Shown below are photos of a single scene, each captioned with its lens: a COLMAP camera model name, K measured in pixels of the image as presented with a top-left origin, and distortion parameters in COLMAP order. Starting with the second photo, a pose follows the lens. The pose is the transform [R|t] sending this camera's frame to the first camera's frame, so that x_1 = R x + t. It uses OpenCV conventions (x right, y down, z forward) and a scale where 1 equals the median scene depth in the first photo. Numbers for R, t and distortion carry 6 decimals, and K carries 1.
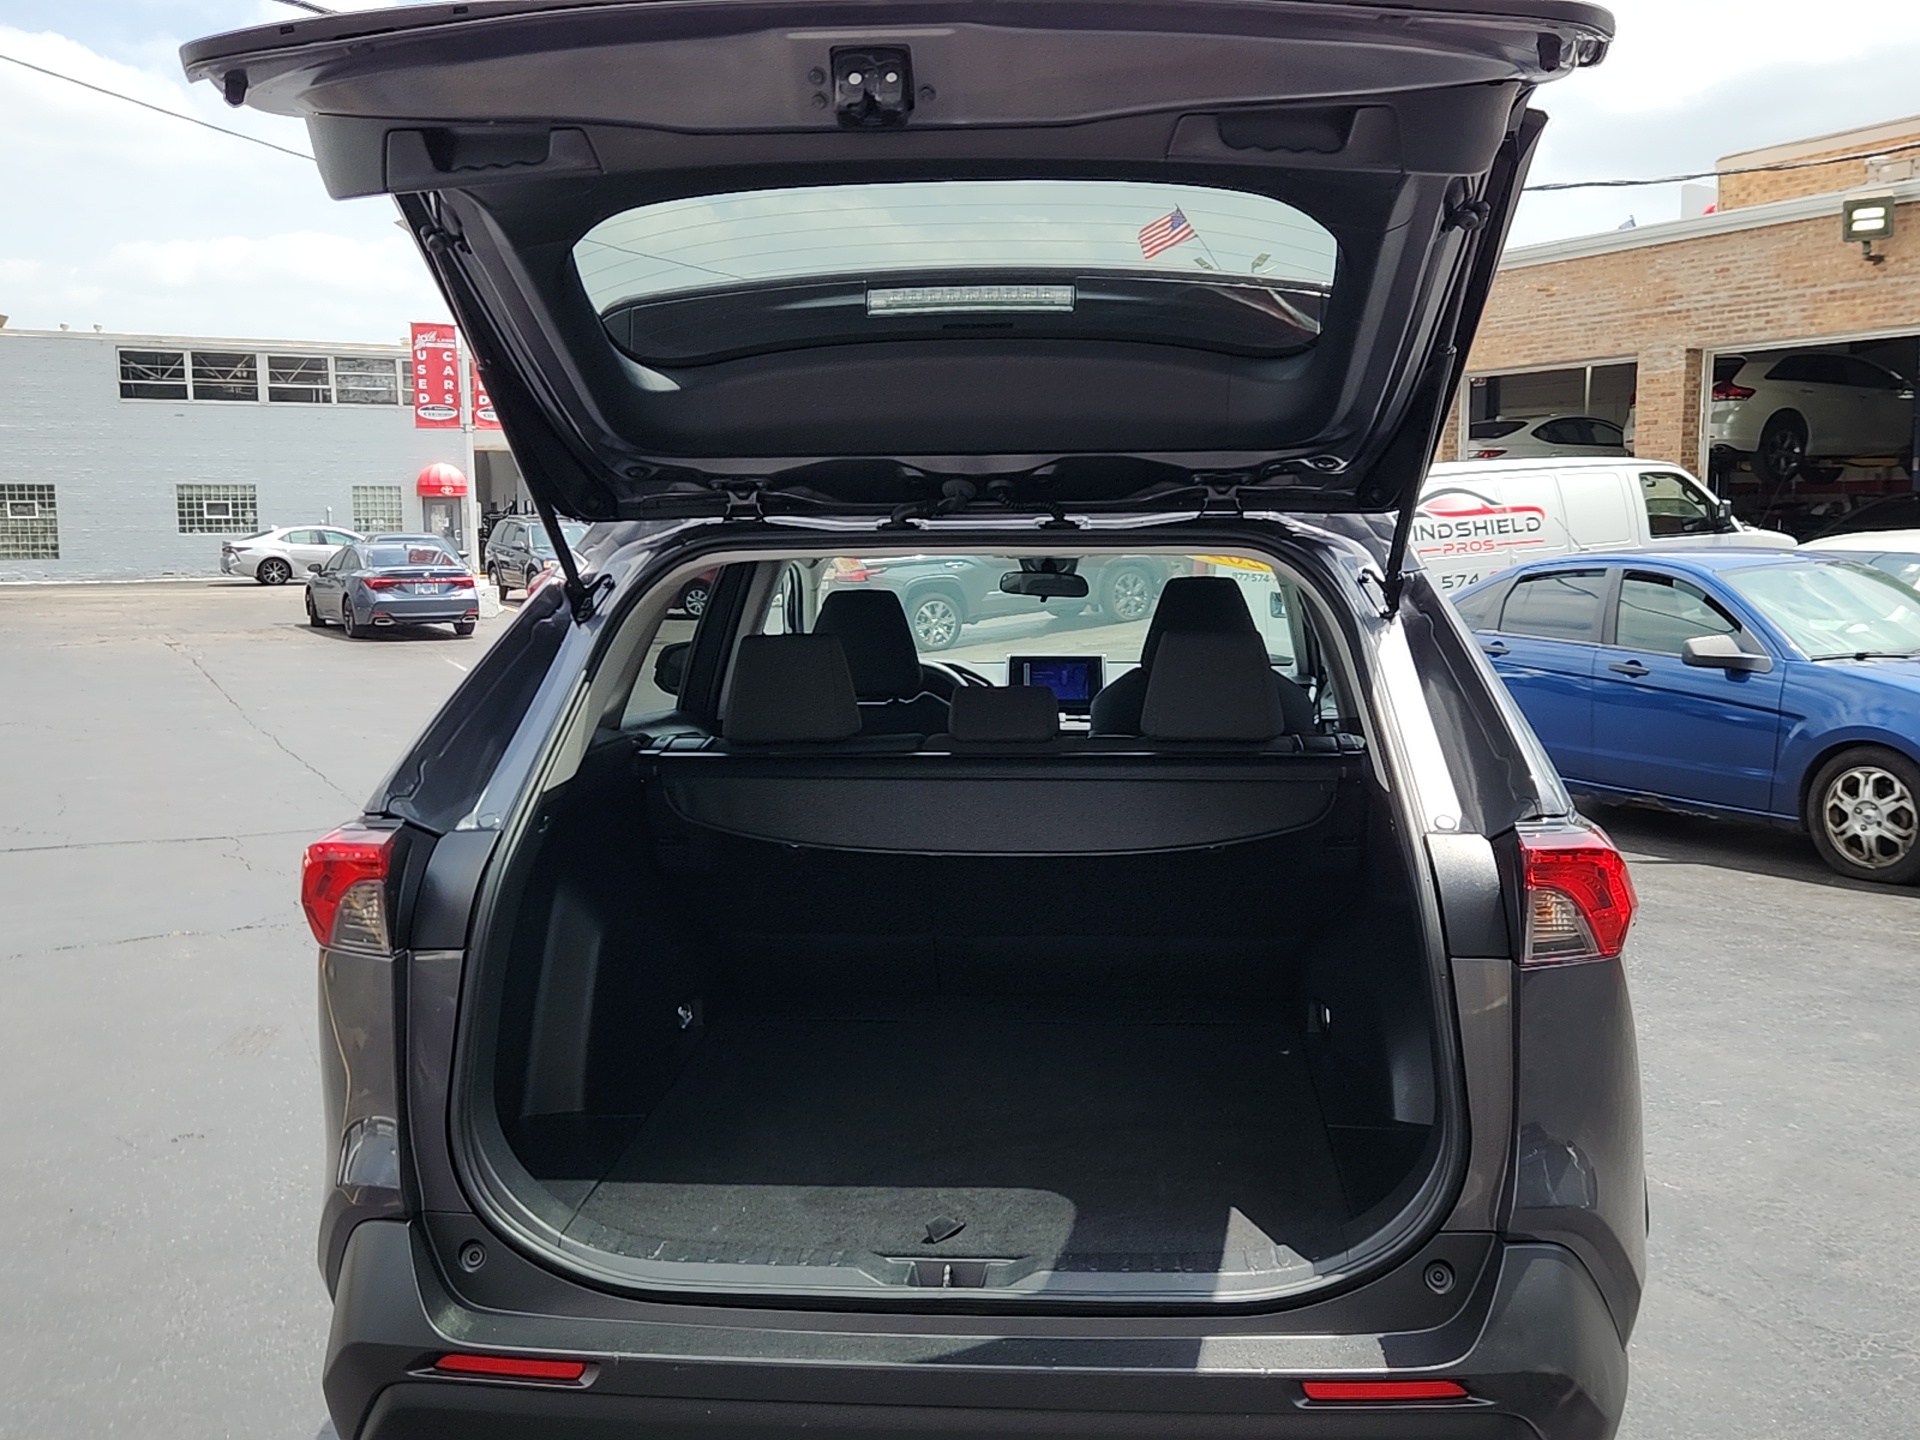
lens RADIAL K [[1787.6, 0, 1011.0], [0, 1787.6, 708.3], [0, 0, 1]] dist [0.094025, -0.163814]
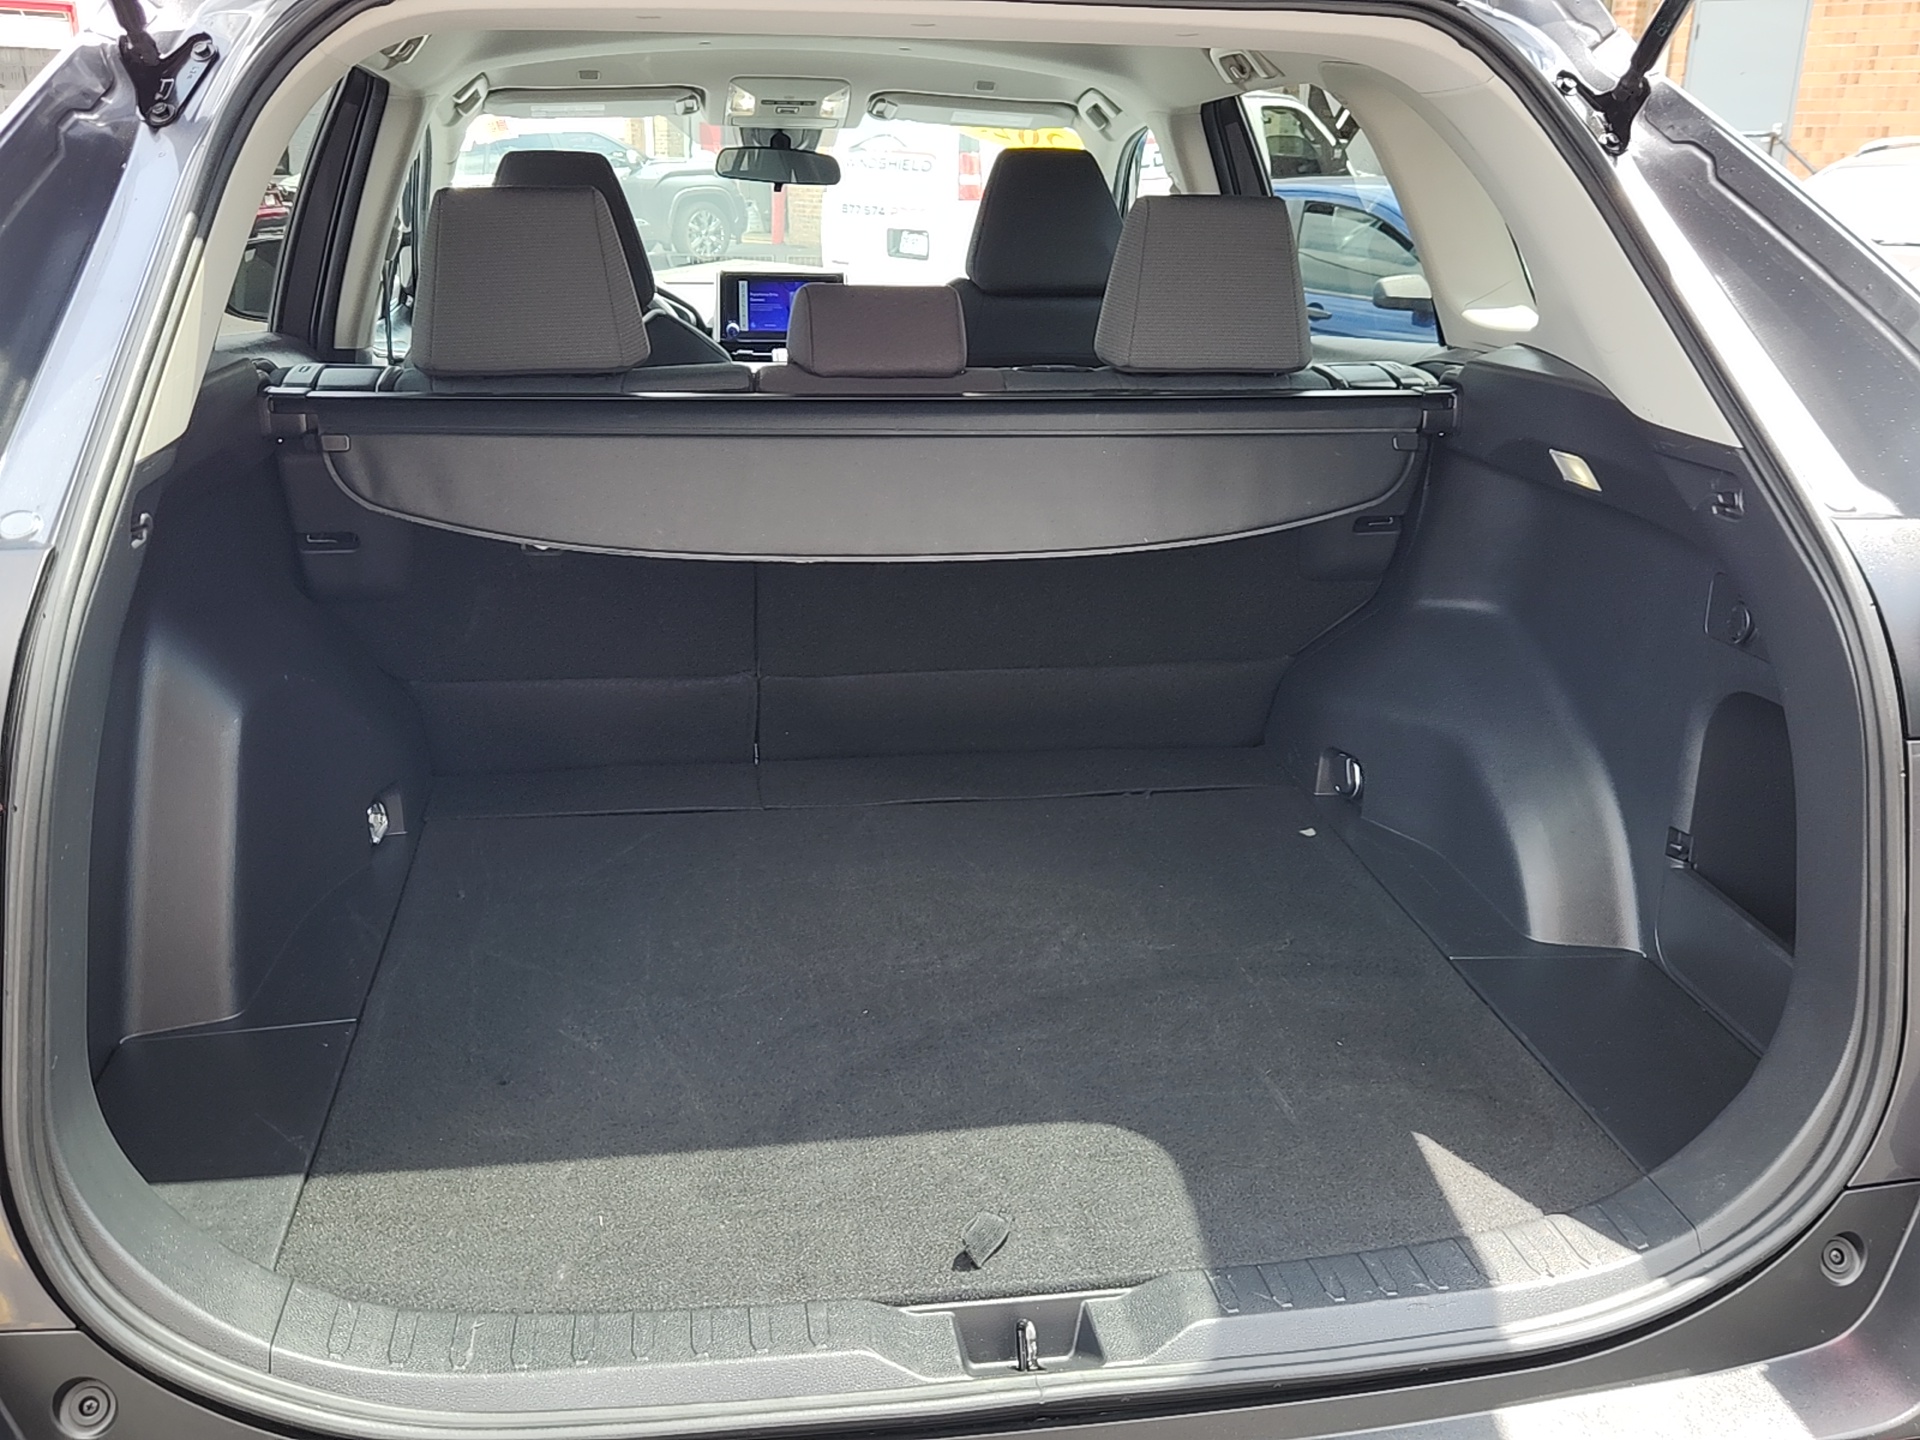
lens RADIAL K [[1769.4, 0, 990.8], [0, 1769.4, 717.6], [0, 0, 1]] dist [0.095985, -0.126239]
pose [[0.971029, -0.044570, 0.234767, -0.135427], [-0.001749, 0.981100, 0.193492, 0.017386], [-0.238954, -0.188297, 0.952599, 0.418733]]
